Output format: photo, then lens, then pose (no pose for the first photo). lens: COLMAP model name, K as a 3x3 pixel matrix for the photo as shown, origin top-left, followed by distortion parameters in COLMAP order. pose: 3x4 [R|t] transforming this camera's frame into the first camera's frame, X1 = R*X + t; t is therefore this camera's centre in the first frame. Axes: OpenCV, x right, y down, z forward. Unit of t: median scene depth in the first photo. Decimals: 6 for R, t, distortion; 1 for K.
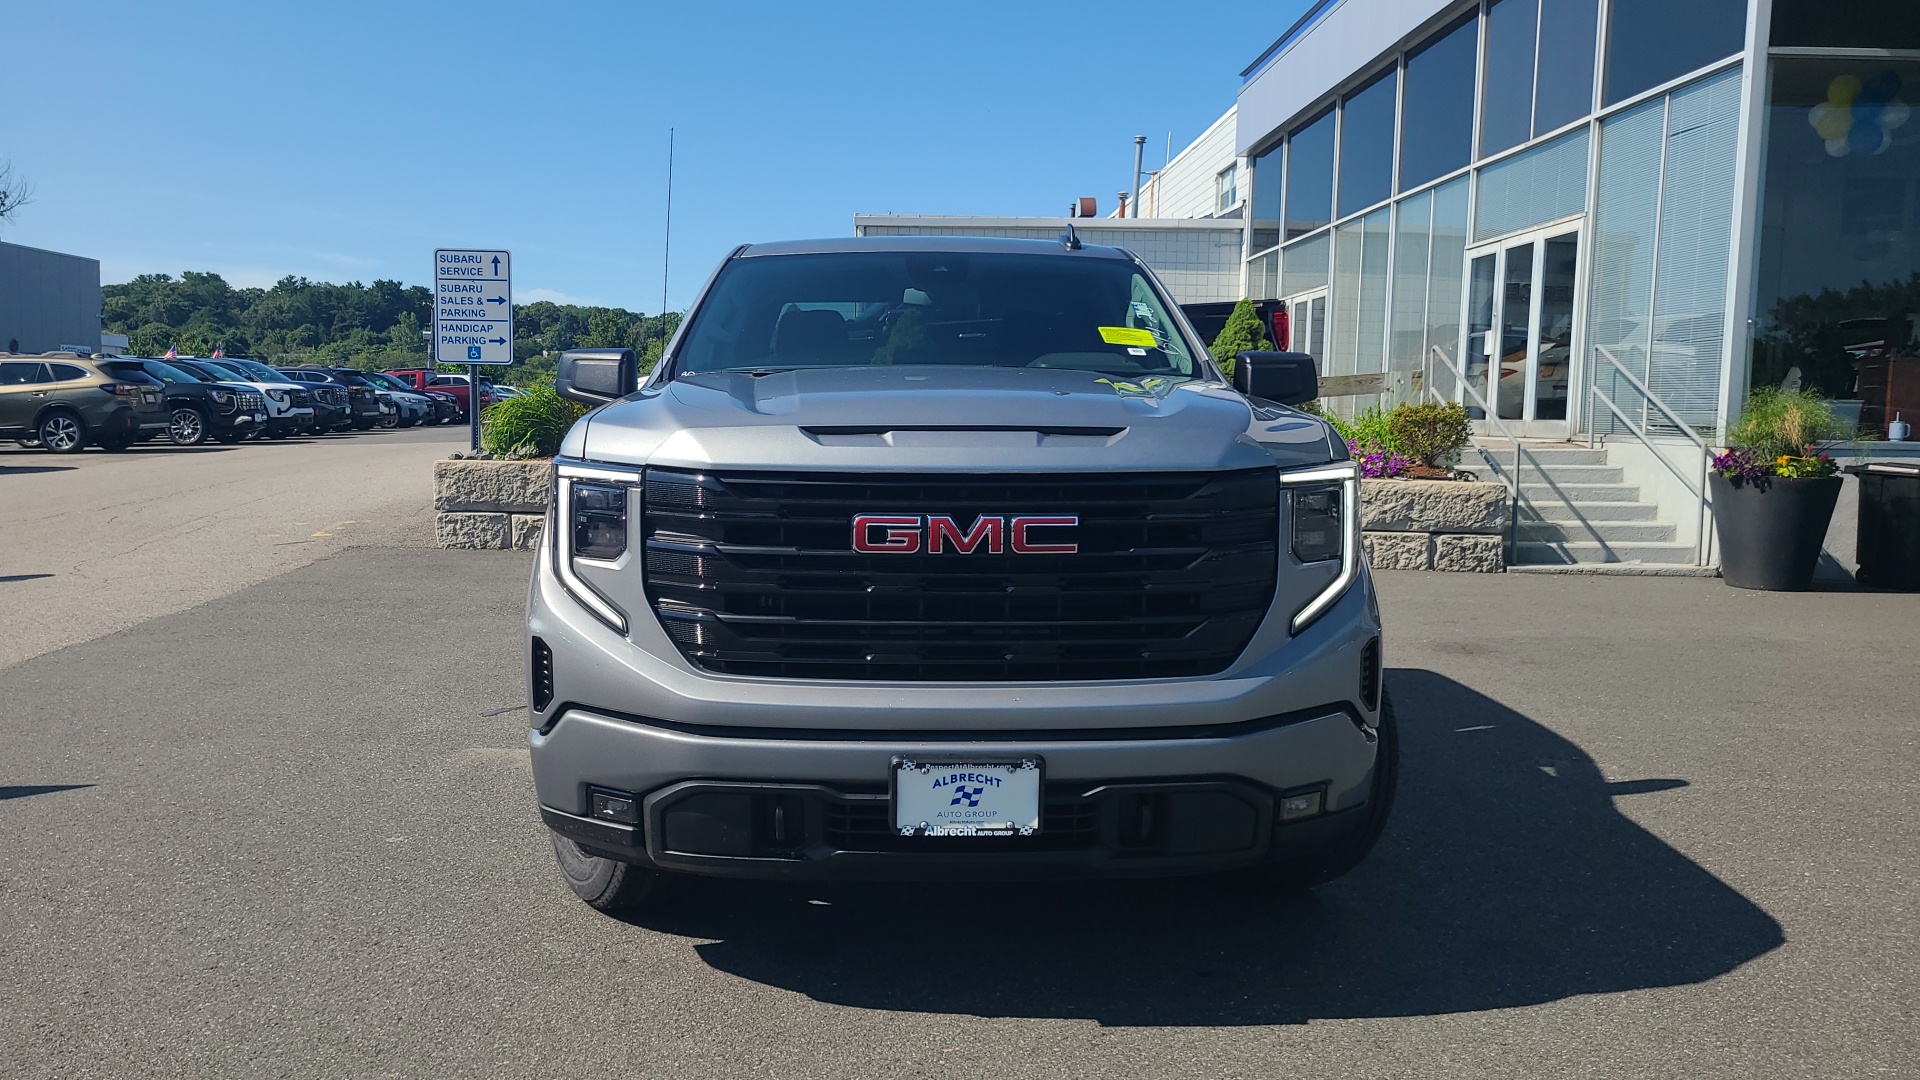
lens RADIAL K [[1421.8, 0, 919.5], [0, 1421.8, 535.5], [0, 0, 1]] dist [0.060574, -0.044726]
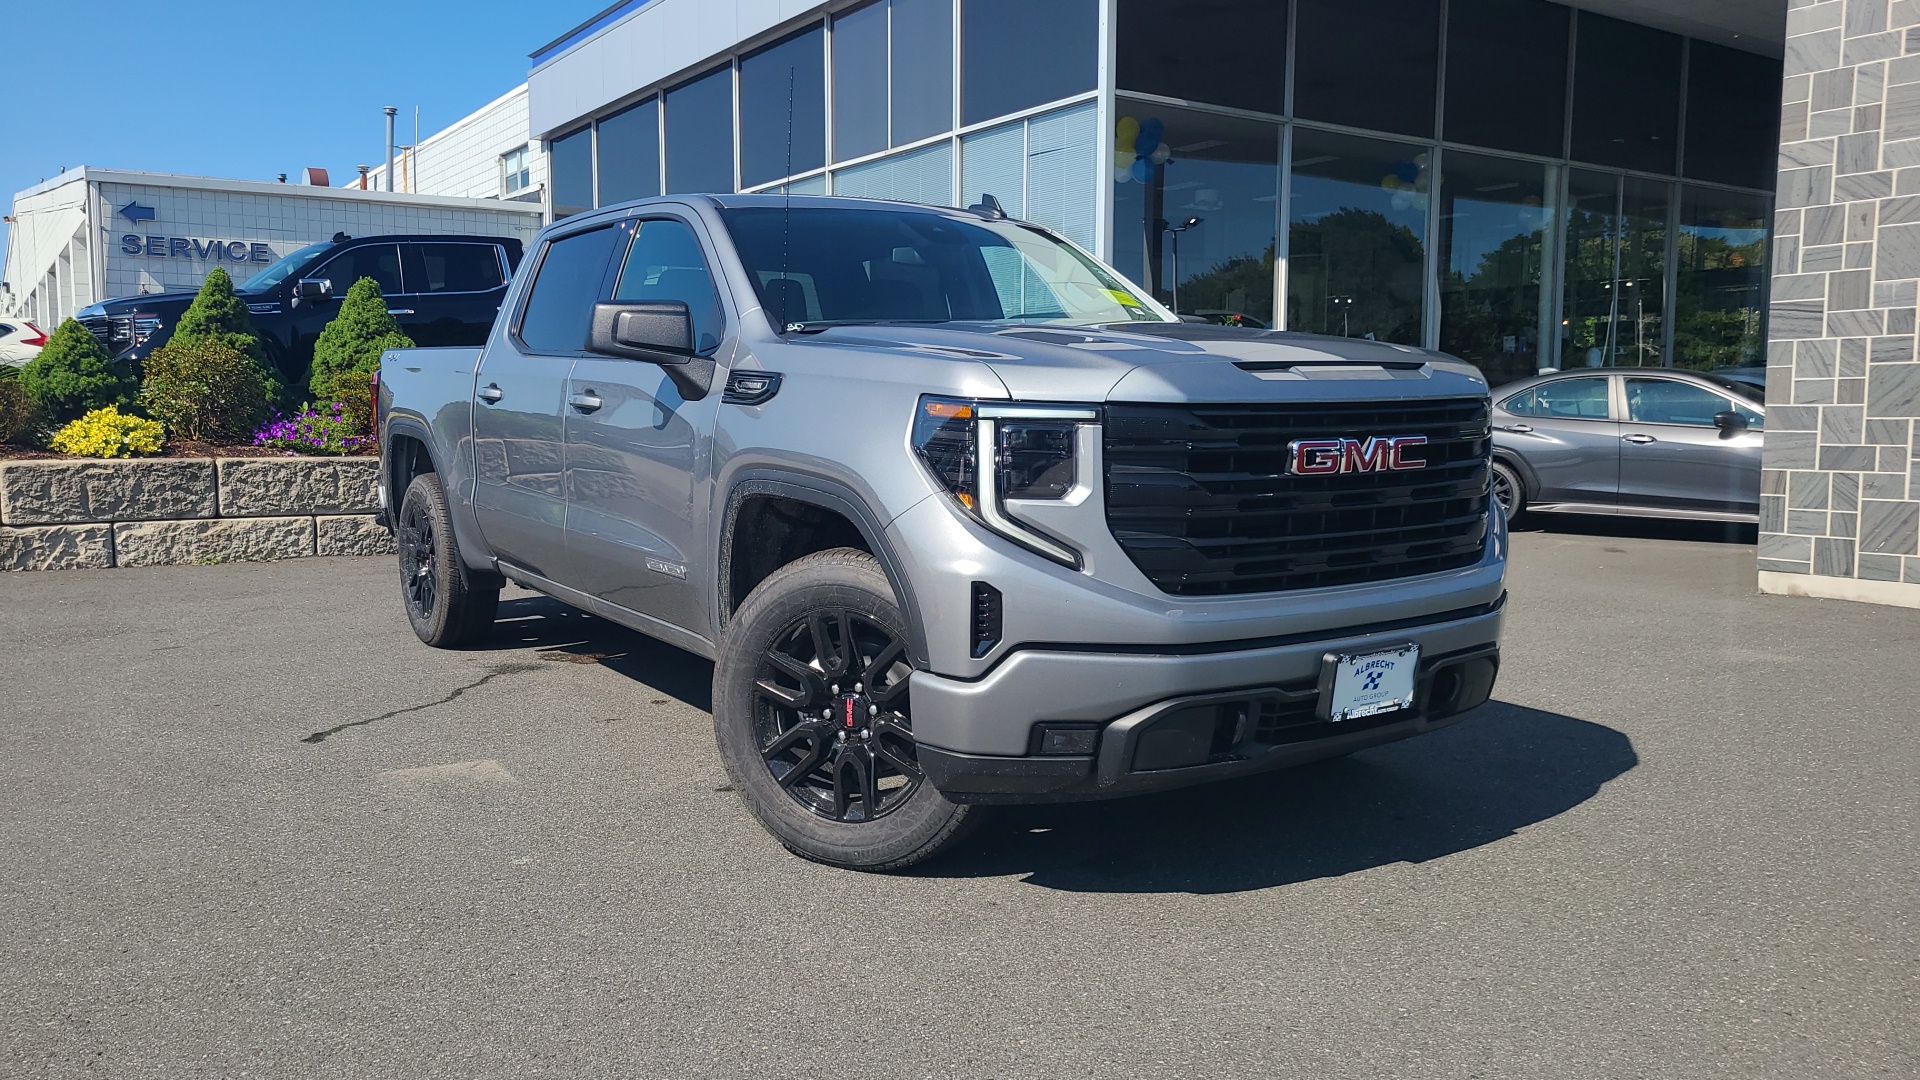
lens RADIAL K [[1421.8, 0, 919.5], [0, 1421.8, 535.5], [0, 0, 1]] dist [0.060574, -0.044726]
pose [[0.850757, -0.065176, 0.521502, -0.218531], [0.061841, 0.997802, 0.023817, 0.003629], [-0.521908, 0.011988, 0.852918, 0.049348]]
